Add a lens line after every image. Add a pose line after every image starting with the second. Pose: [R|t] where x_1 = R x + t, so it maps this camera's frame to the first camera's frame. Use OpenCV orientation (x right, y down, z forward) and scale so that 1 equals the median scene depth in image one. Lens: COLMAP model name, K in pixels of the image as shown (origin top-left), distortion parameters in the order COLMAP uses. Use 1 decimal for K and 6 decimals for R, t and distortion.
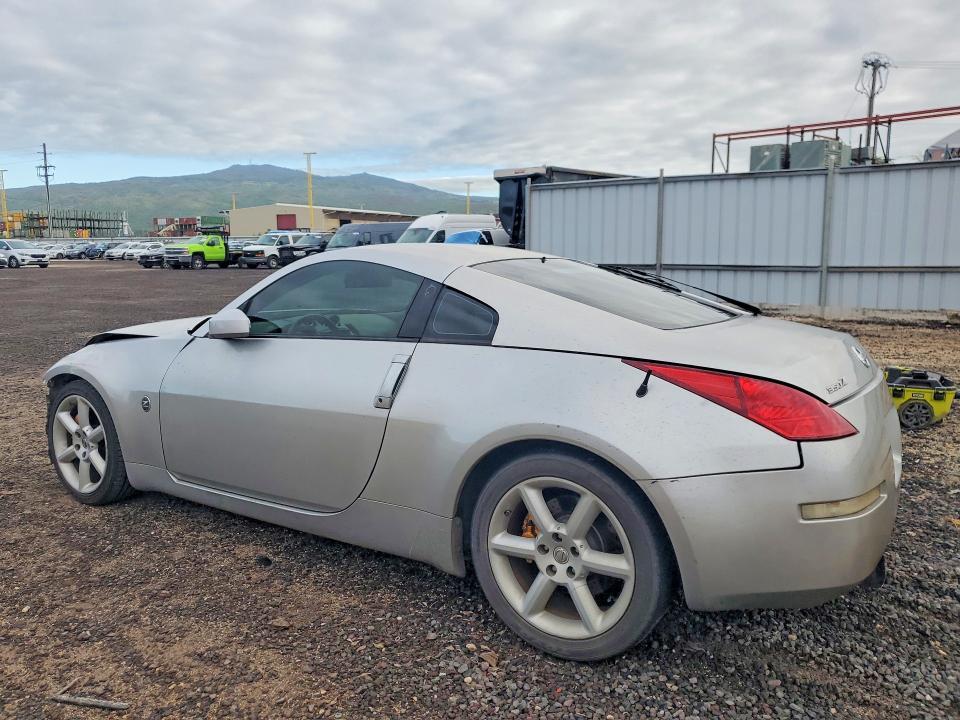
lens RADIAL K [[778.0, 0, 483.5], [0, 778.0, 333.4], [0, 0, 1]] dist [0.053141, 0.005483]
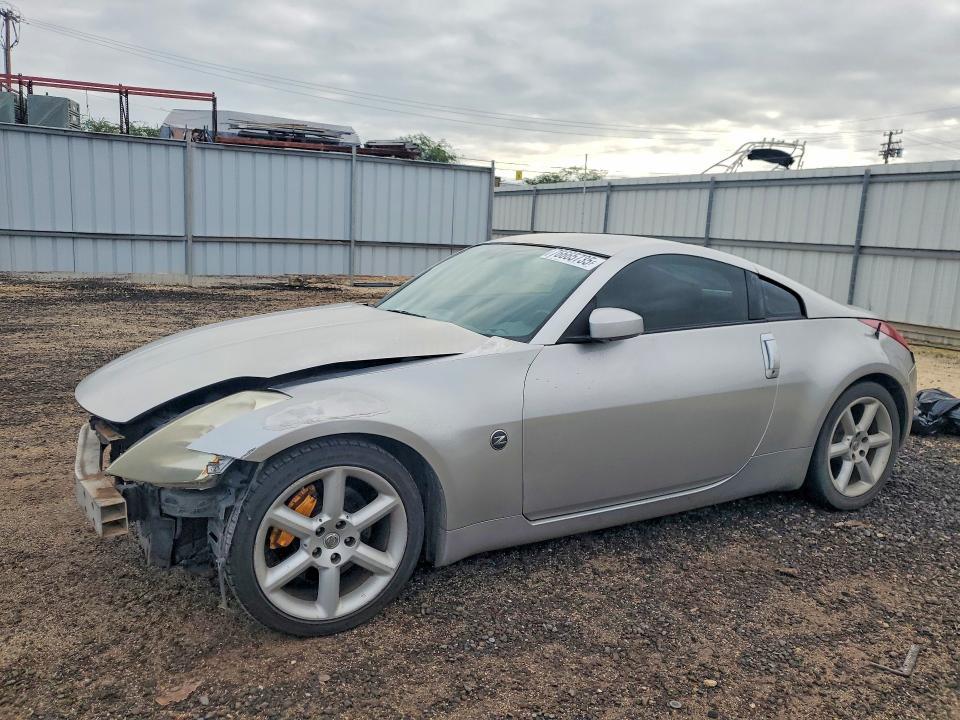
lens RADIAL K [[758.1, 0, 481.6], [0, 758.1, 356.6], [0, 0, 1]] dist [-0.003435, 0.049962]
pose [[0.431527, -0.132401, 0.892331, -0.636275], [0.059456, 0.991194, 0.118317, -0.044994], [-0.900139, 0.001997, 0.435599, 0.416362]]
